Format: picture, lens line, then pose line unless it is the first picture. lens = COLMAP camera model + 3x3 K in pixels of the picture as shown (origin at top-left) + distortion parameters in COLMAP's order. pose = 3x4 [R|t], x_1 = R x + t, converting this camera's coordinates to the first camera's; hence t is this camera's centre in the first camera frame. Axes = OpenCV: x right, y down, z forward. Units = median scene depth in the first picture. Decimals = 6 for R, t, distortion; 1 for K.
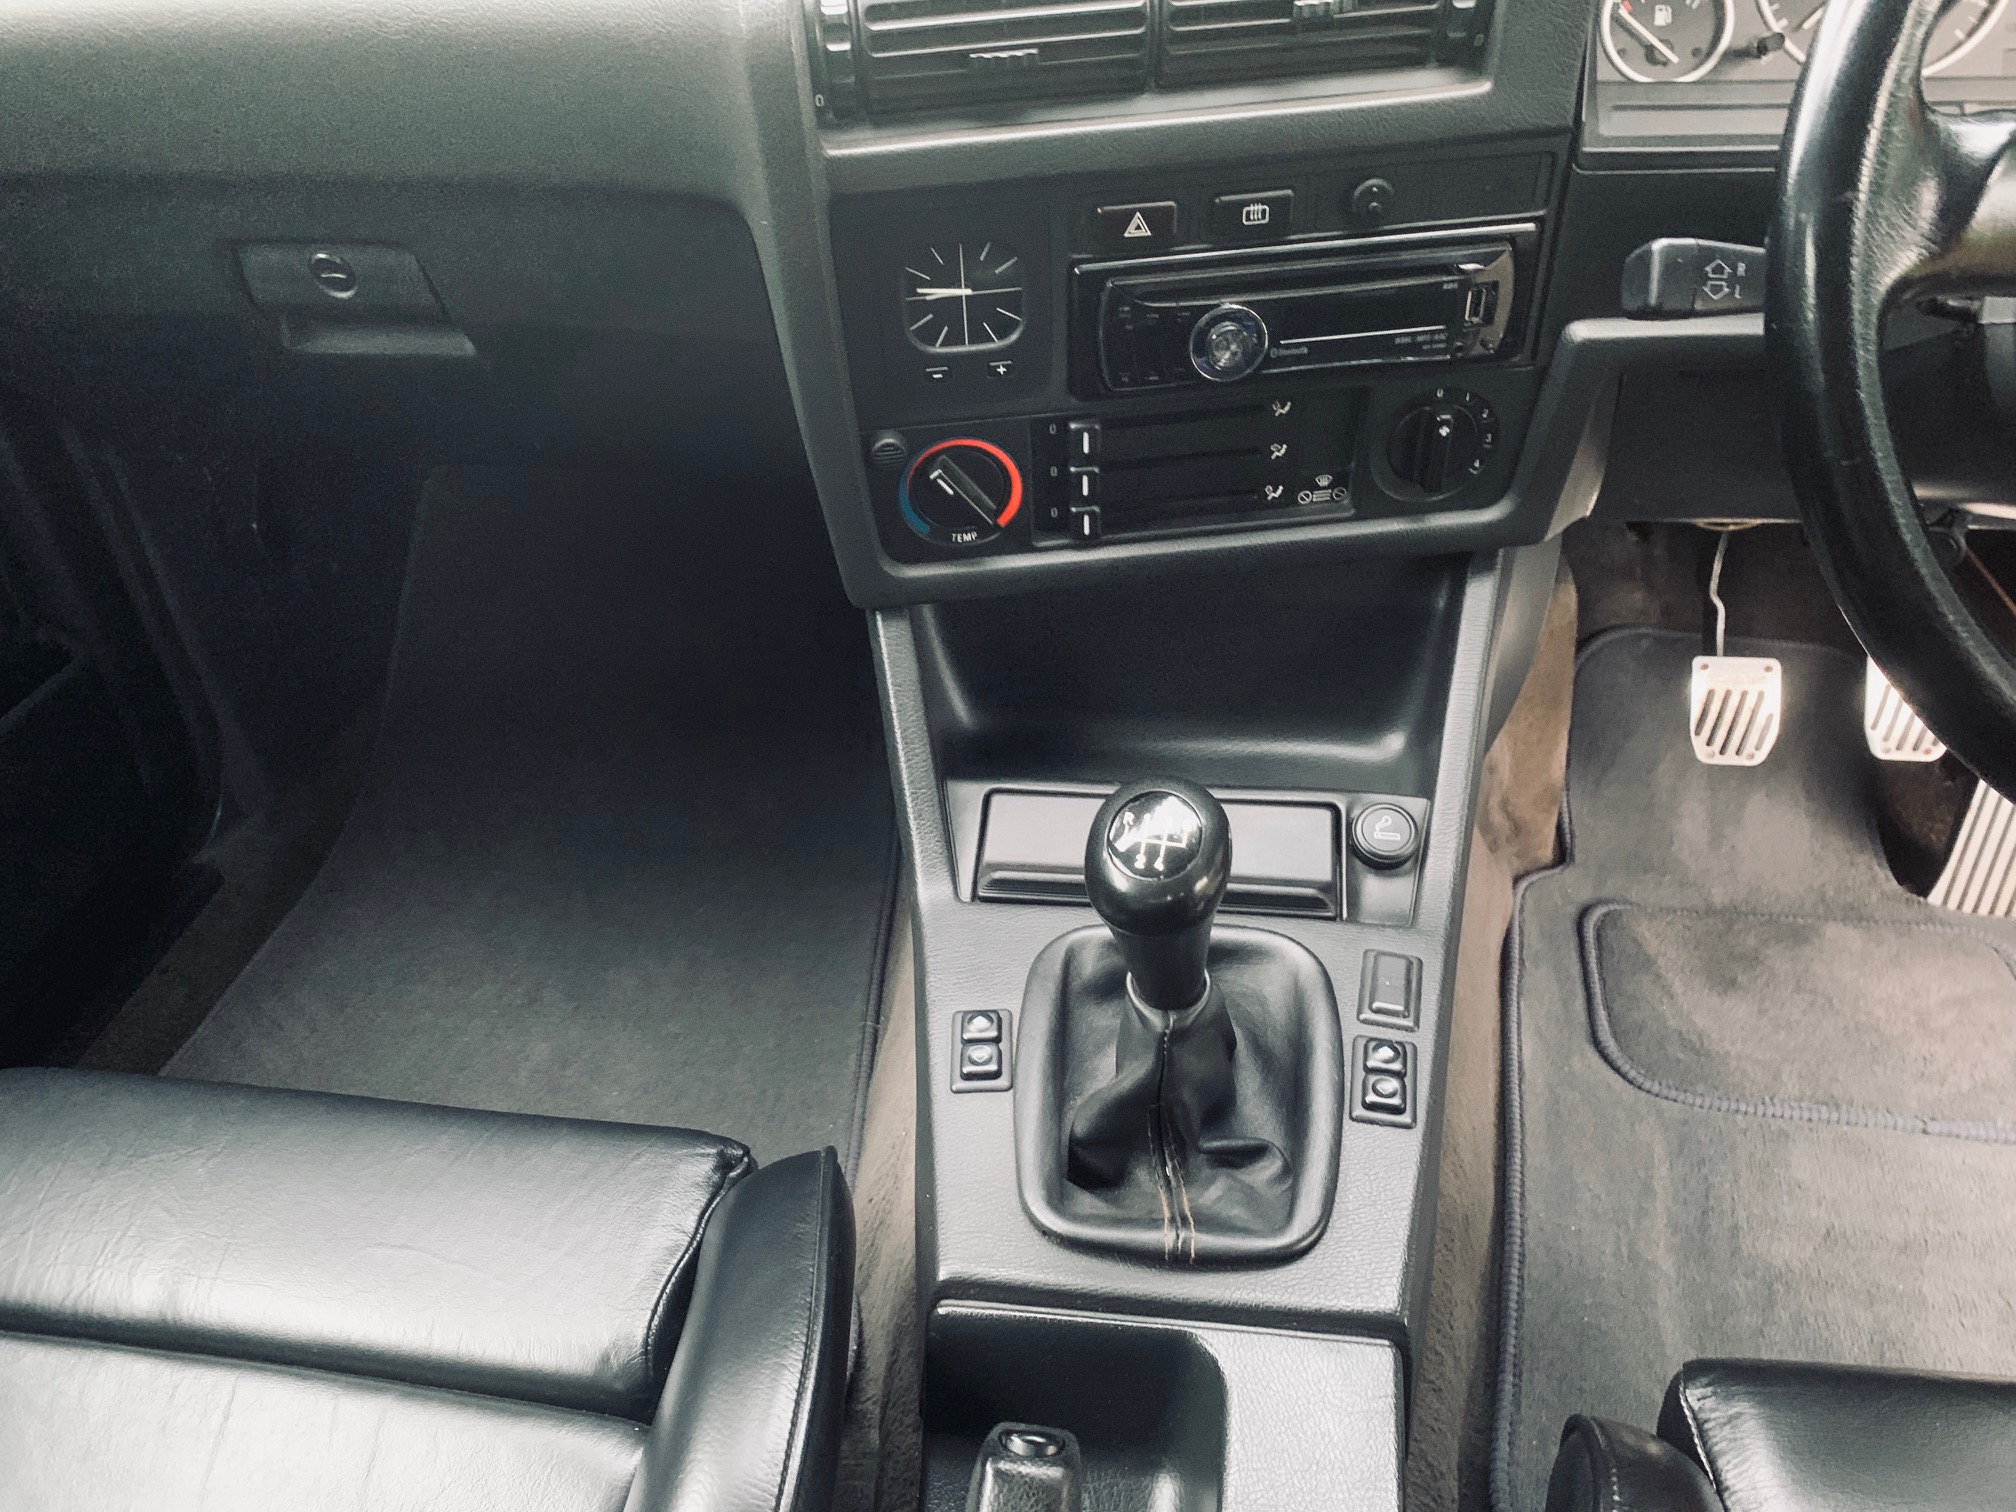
lens RADIAL K [[1564.1, 0, 996.5], [0, 1564.1, 746.2], [0, 0, 1]] dist [0.003483, -0.002655]
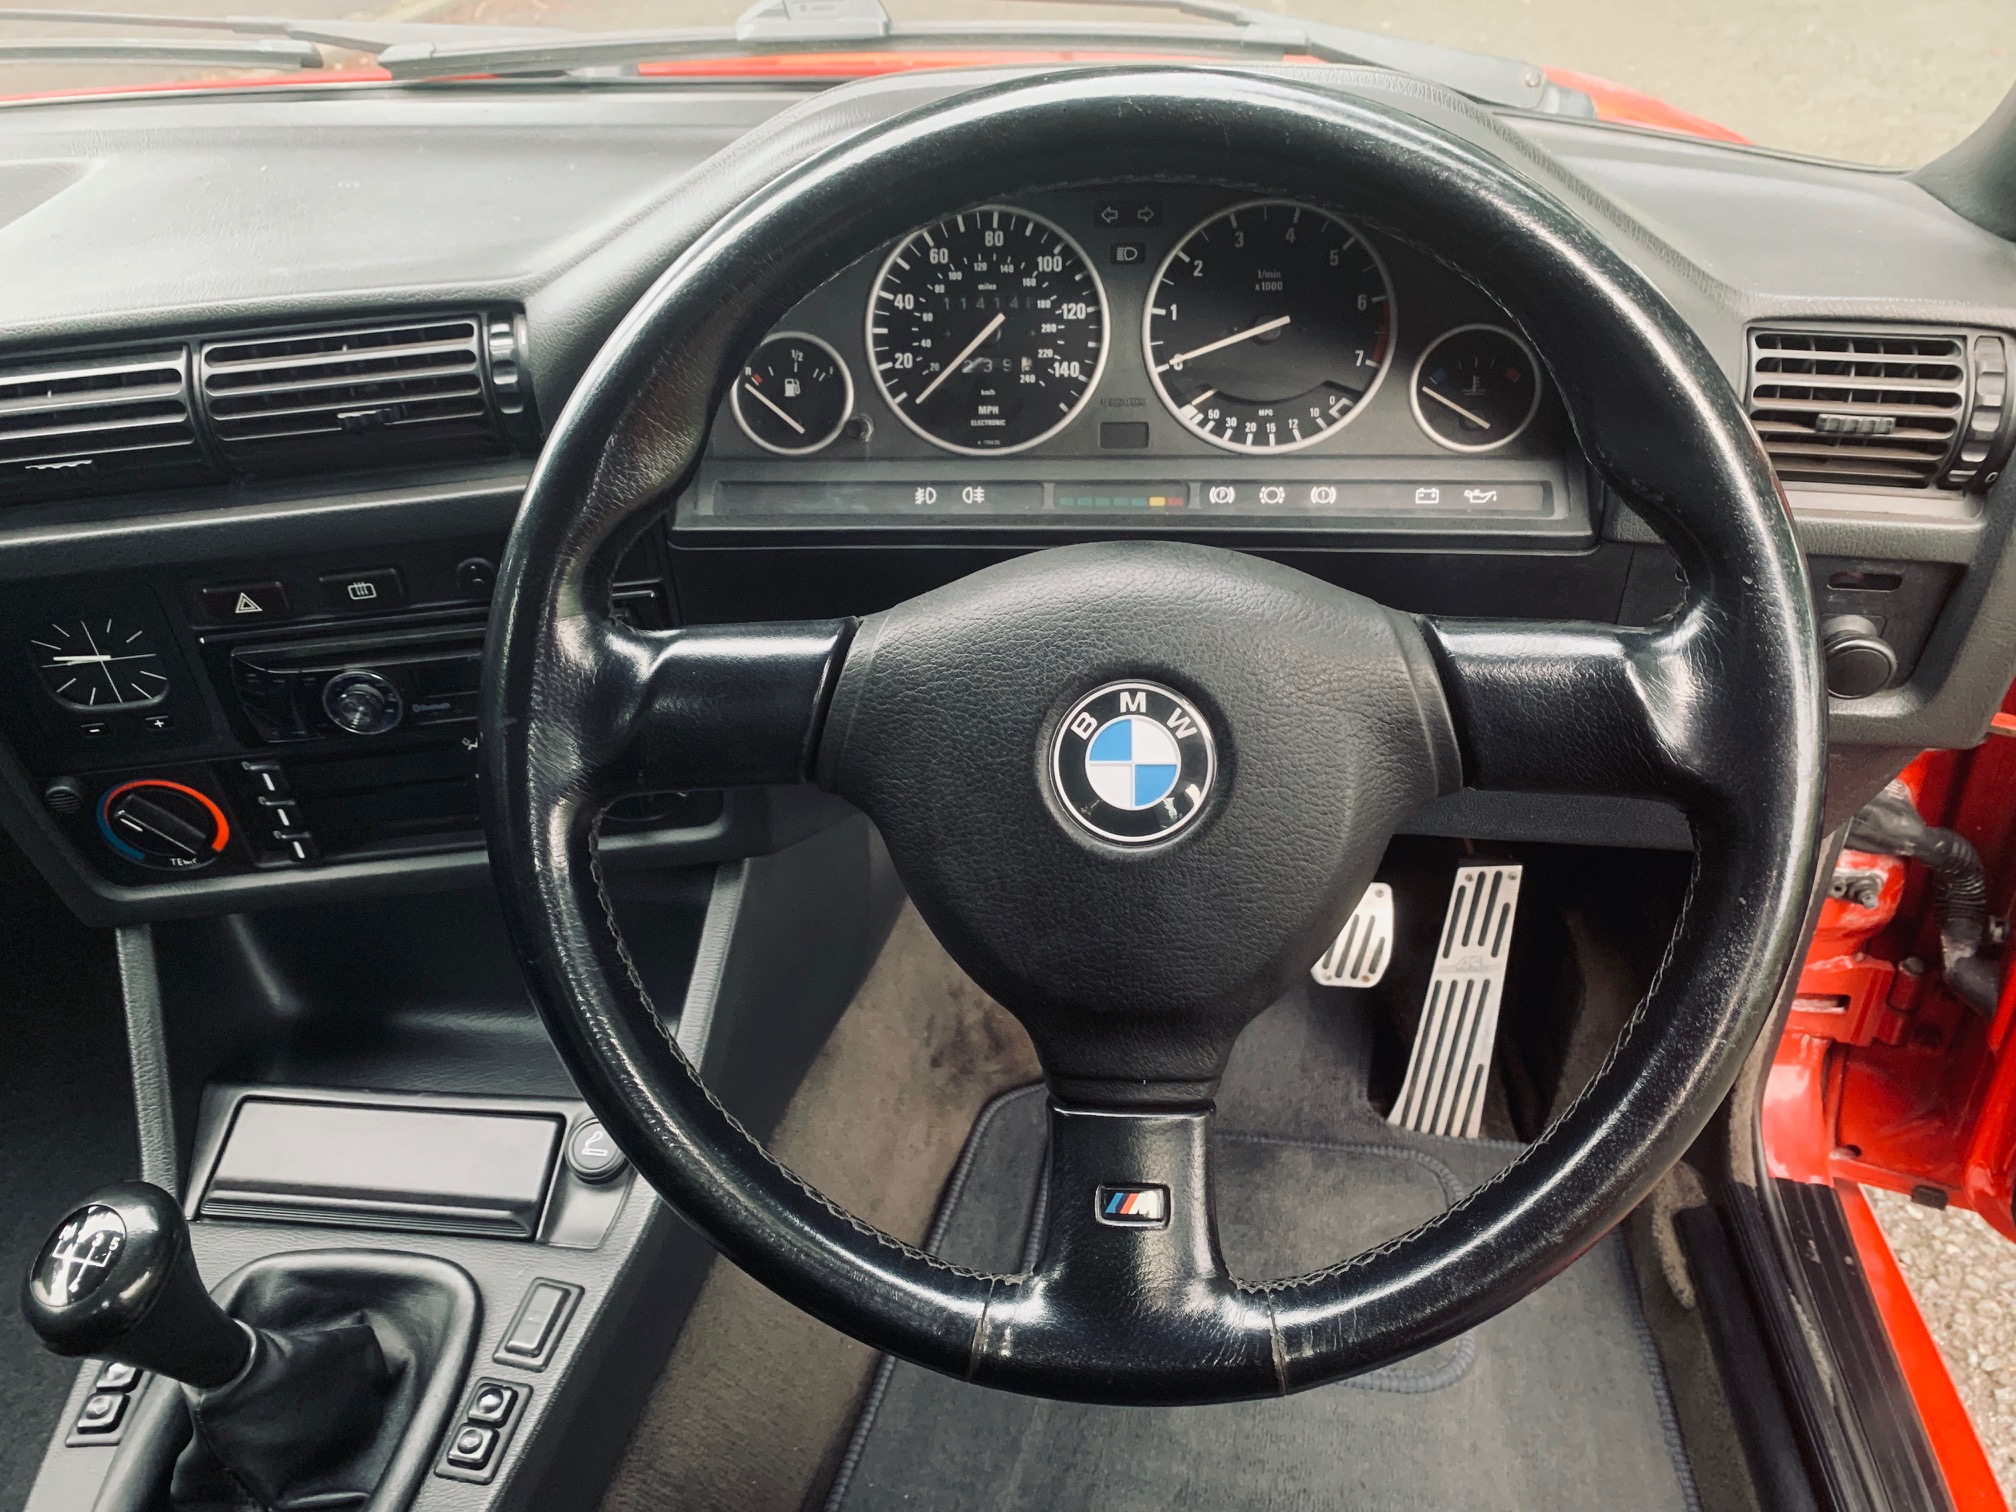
lens RADIAL K [[1575.7, 0, 999.8], [0, 1575.7, 728.6], [0, 0, 1]] dist [0.010401, -0.007268]
pose [[0.999873, -0.006451, 0.014563, 0.502157], [0.007087, 0.999004, -0.044064, -0.172452], [-0.014264, 0.044162, 0.998923, -0.051492]]
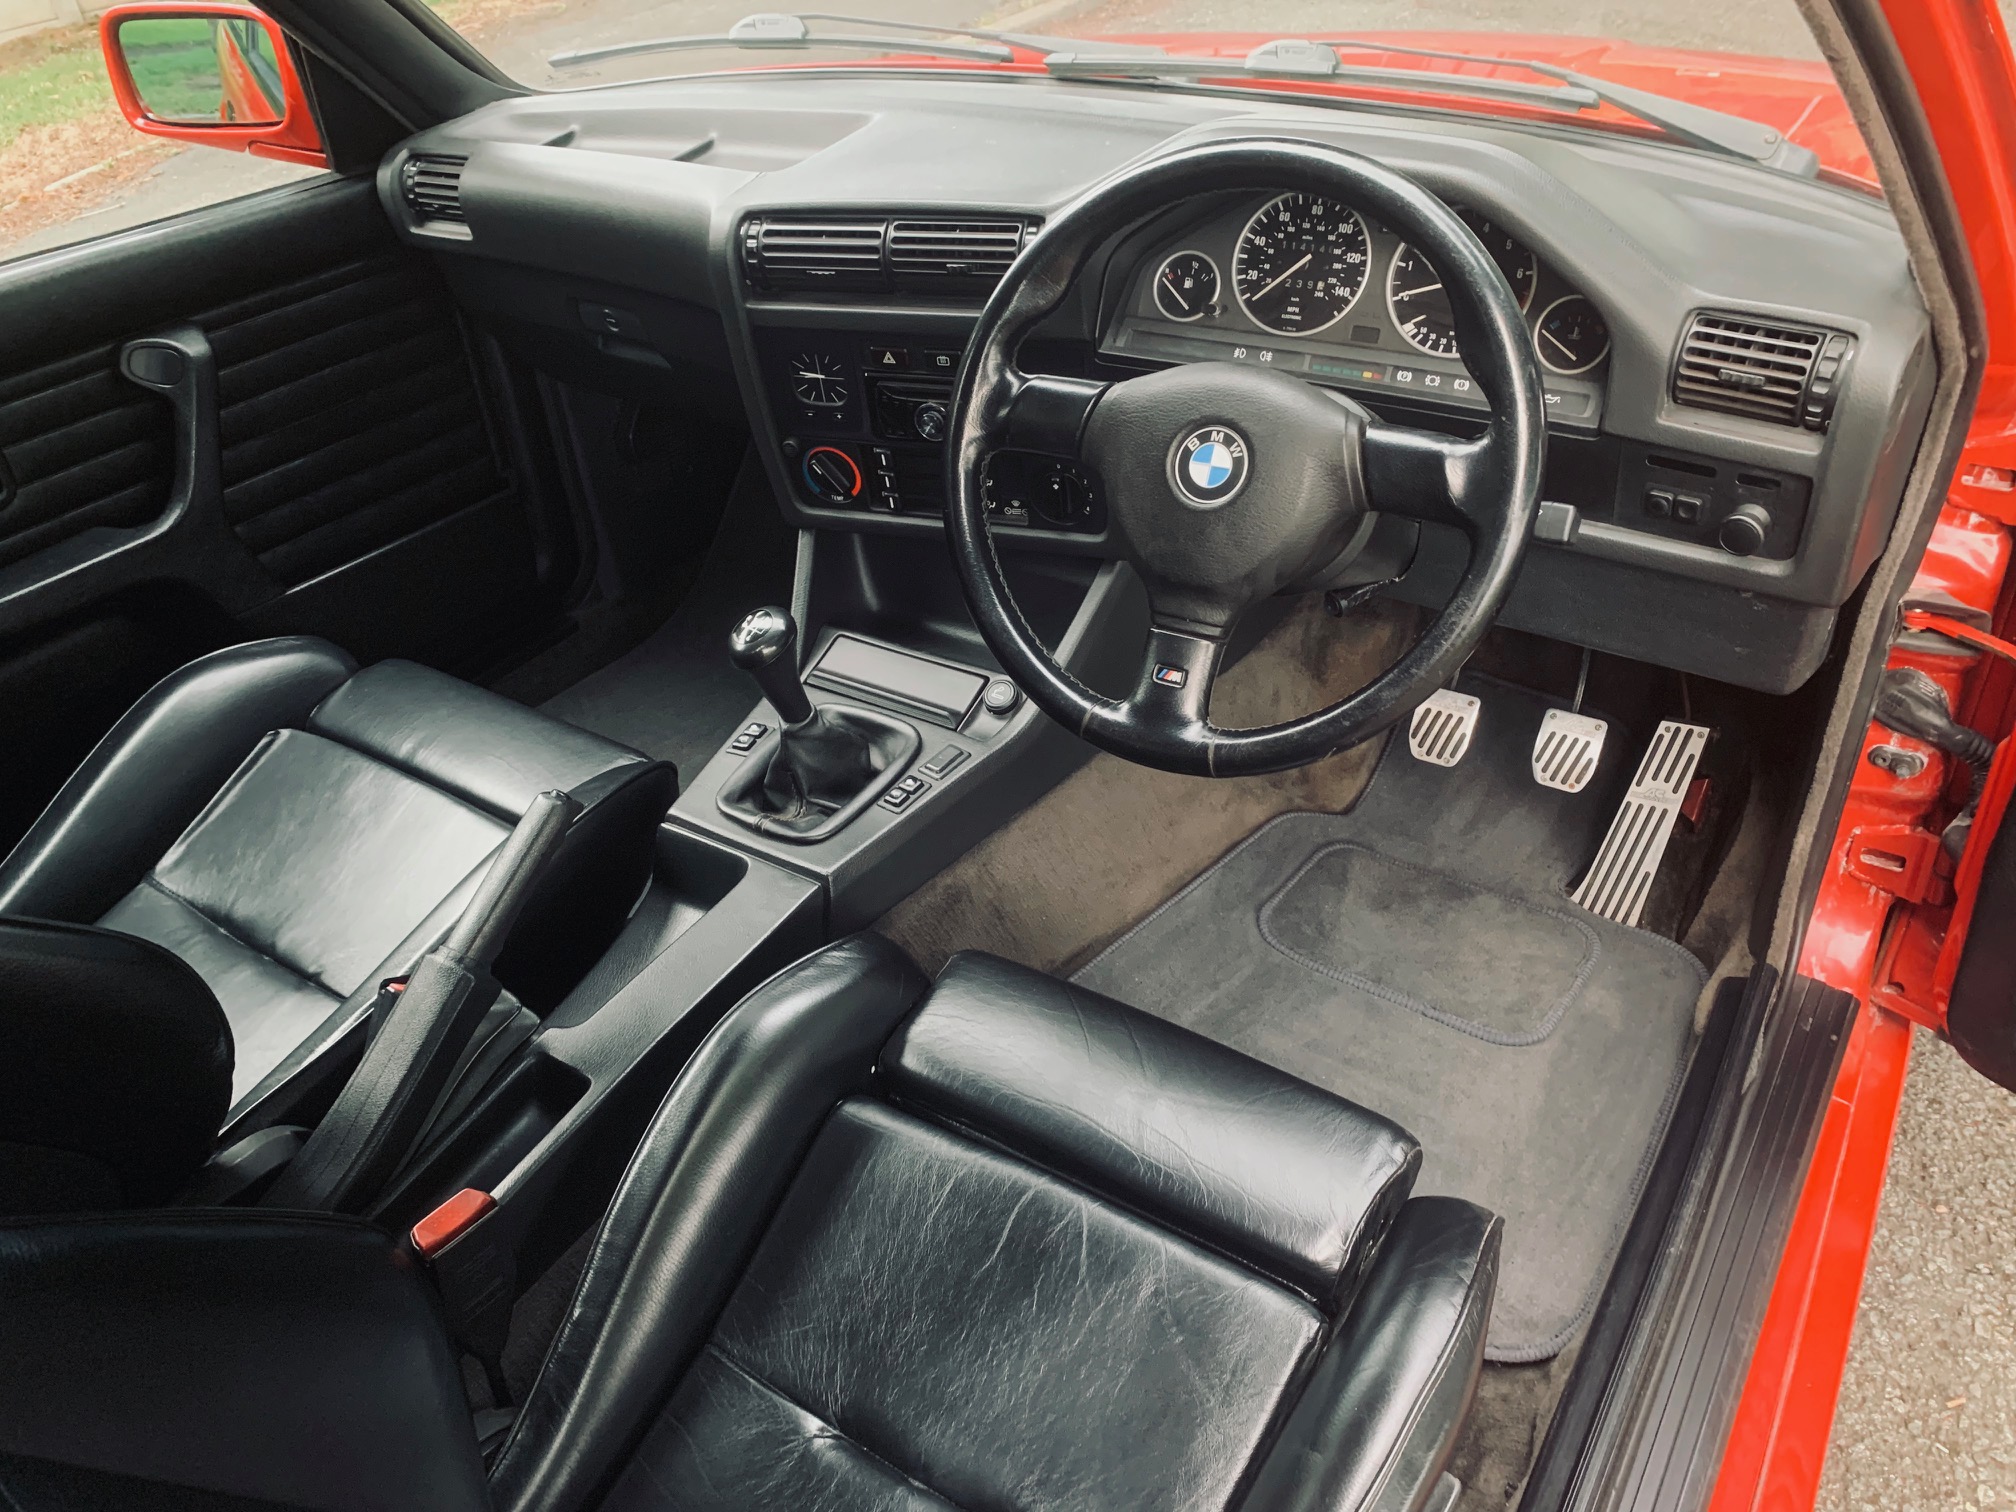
lens RADIAL K [[1543.8, 0, 990.2], [0, 1543.8, 746.1], [0, 0, 1]] dist [0.005525, 0.002134]
pose [[0.898723, 0.234271, -0.370694, 0.927821], [-0.228759, 0.971665, 0.059464, 0.006703], [0.374121, 0.031358, 0.926849, -0.687990]]
